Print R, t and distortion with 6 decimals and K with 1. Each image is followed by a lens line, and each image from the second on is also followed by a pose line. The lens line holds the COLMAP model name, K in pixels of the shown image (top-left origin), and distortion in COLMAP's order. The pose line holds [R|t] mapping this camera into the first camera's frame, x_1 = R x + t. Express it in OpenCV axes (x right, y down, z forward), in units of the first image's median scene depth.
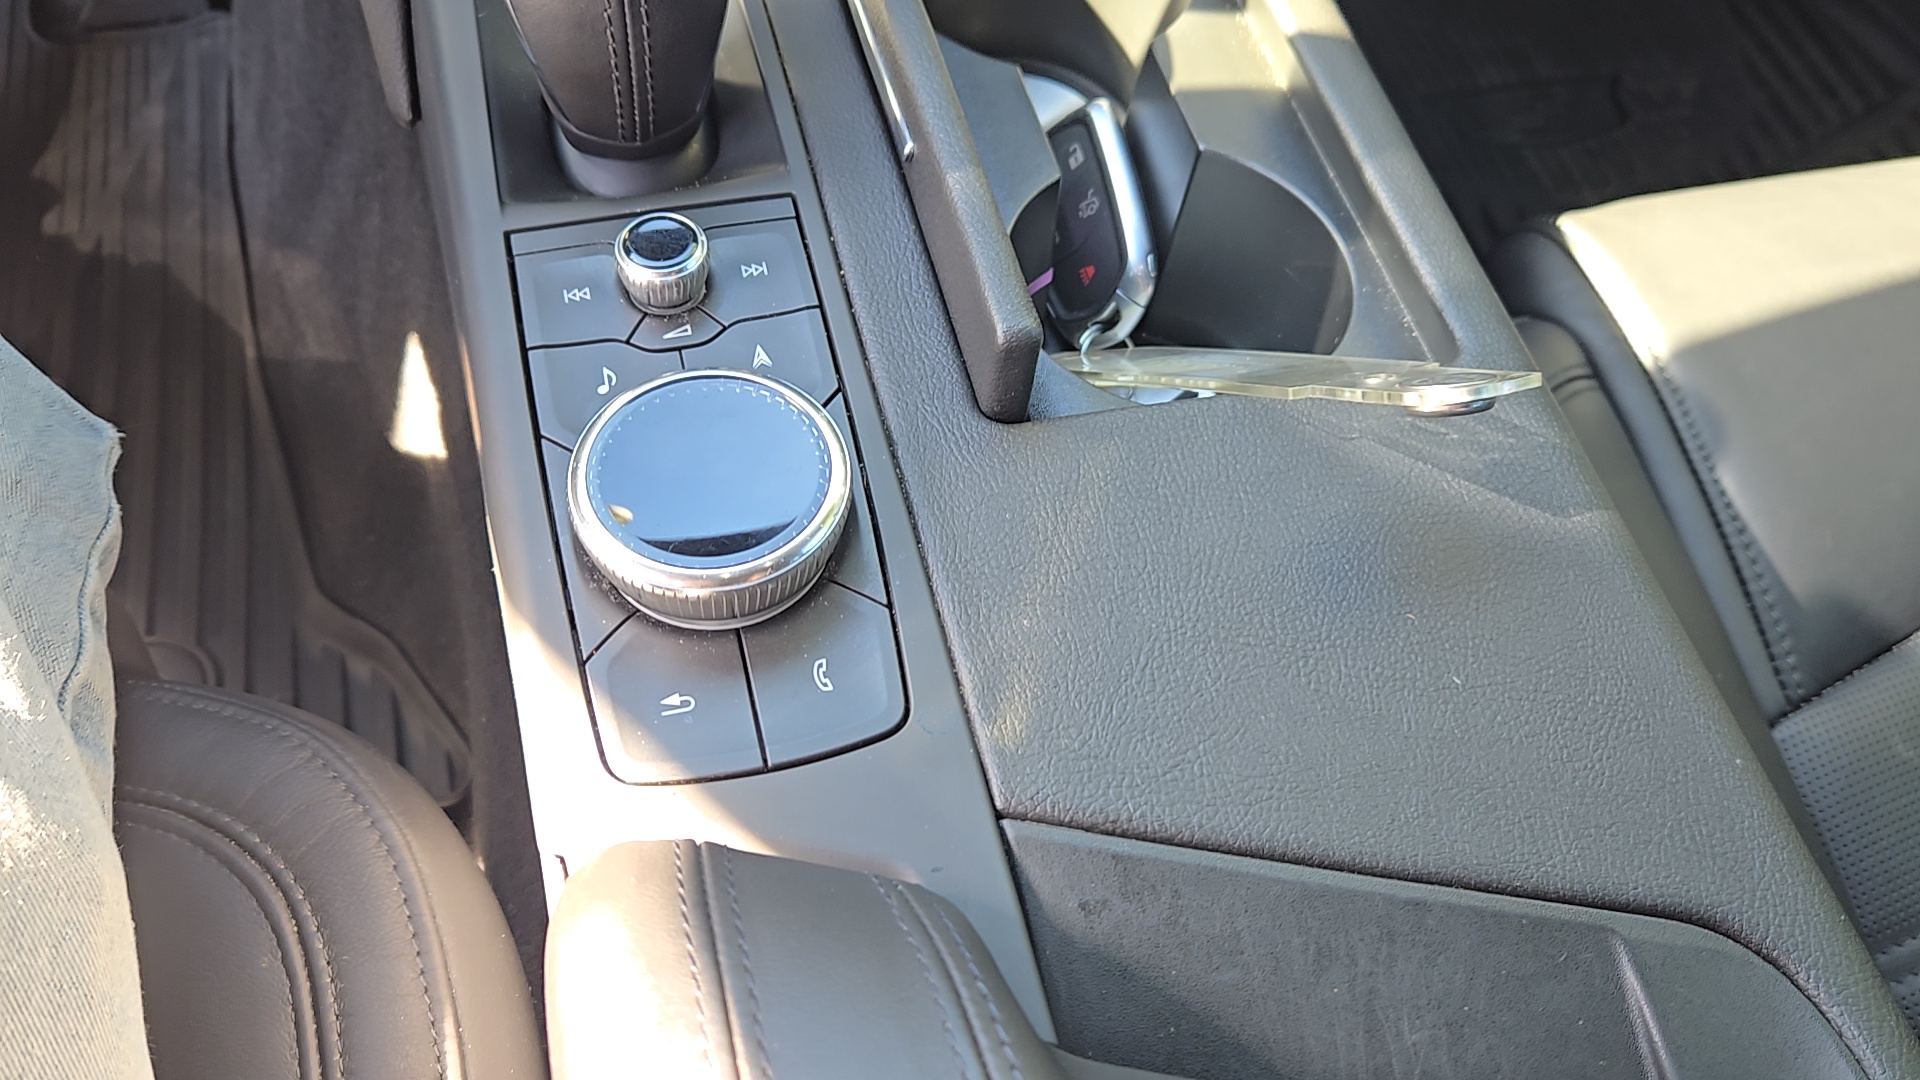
lens RADIAL K [[1614.2, 0, 954.5], [0, 1614.2, 550.3], [0, 0, 1]] dist [0.014675, 0.011028]
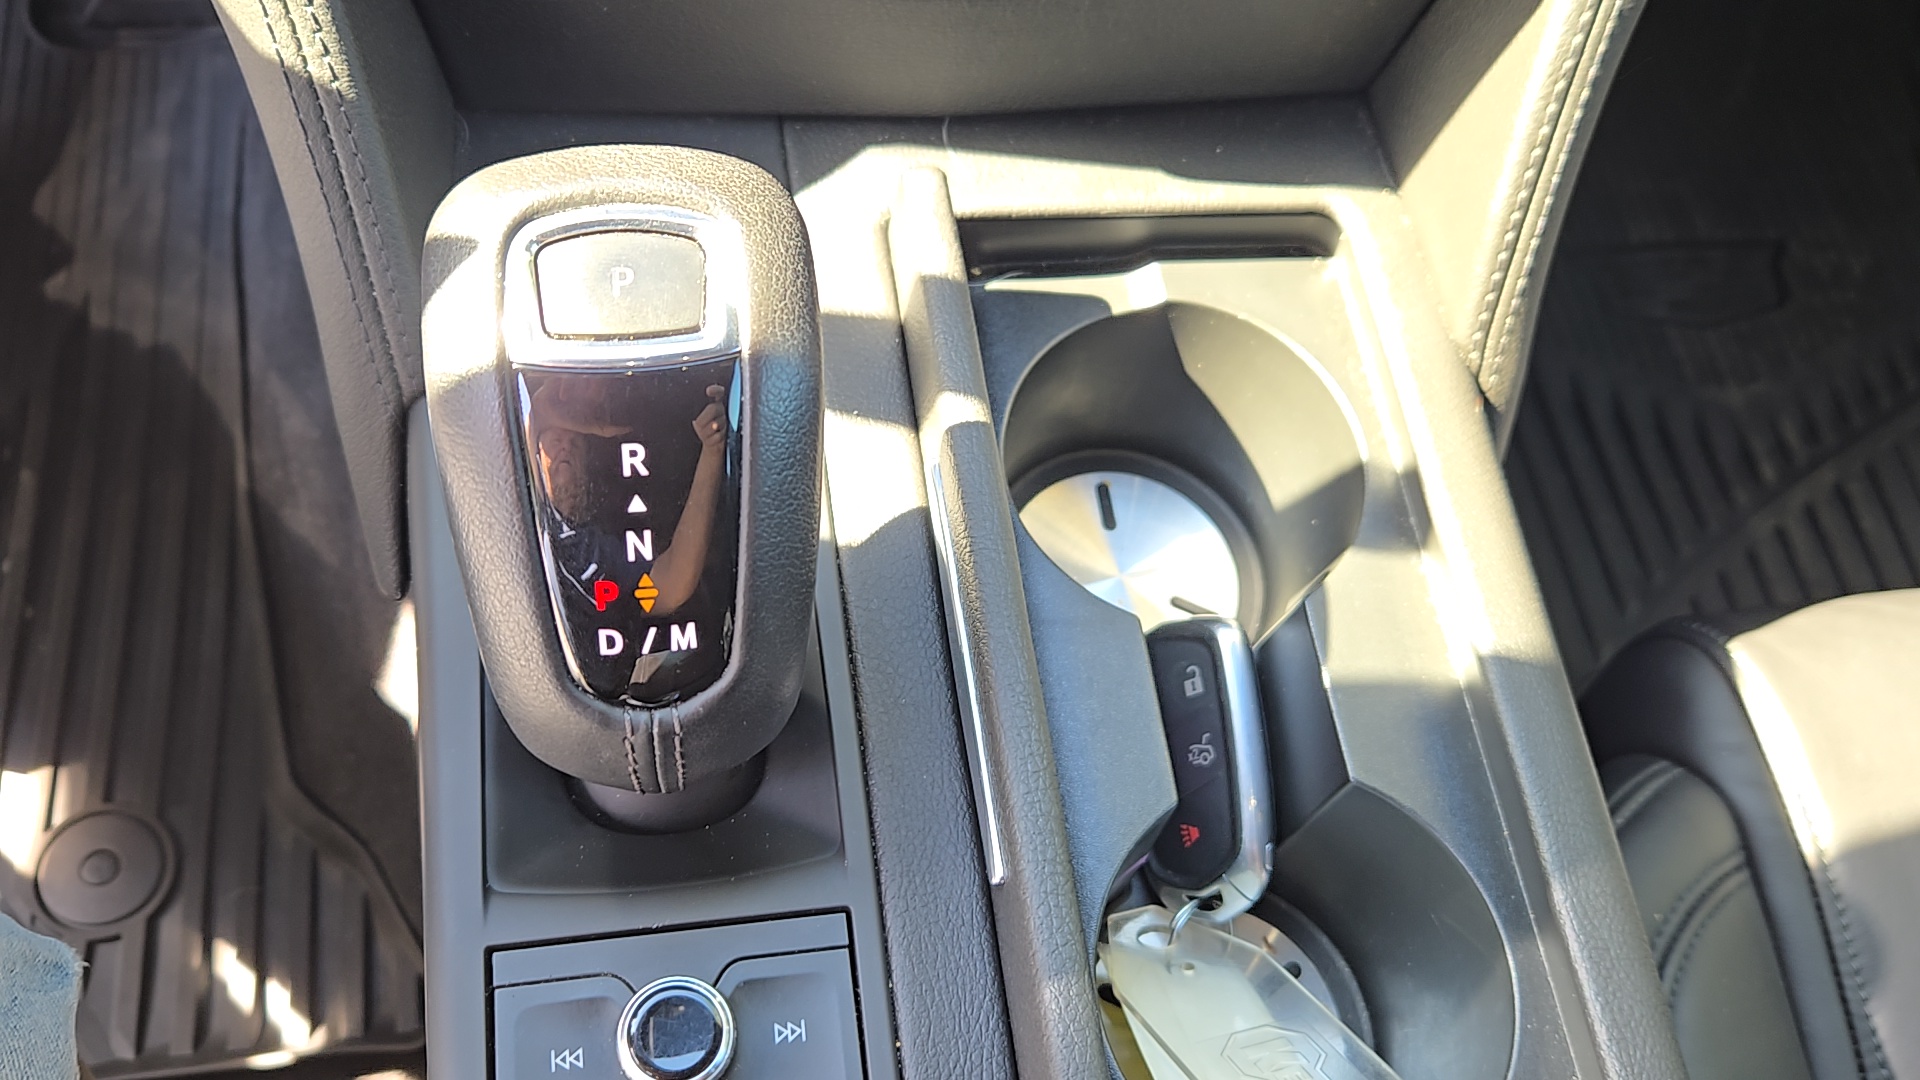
lens RADIAL K [[1627.1, 0, 960.0], [0, 1627.1, 540.0], [0, 0, 1]] dist [0.003517, -0.005841]
pose [[0.993609, 0.112853, -0.002536, -0.042286], [-0.111826, 0.987137, 0.114263, -0.333605], [0.015398, -0.113250, 0.993447, 0.145185]]
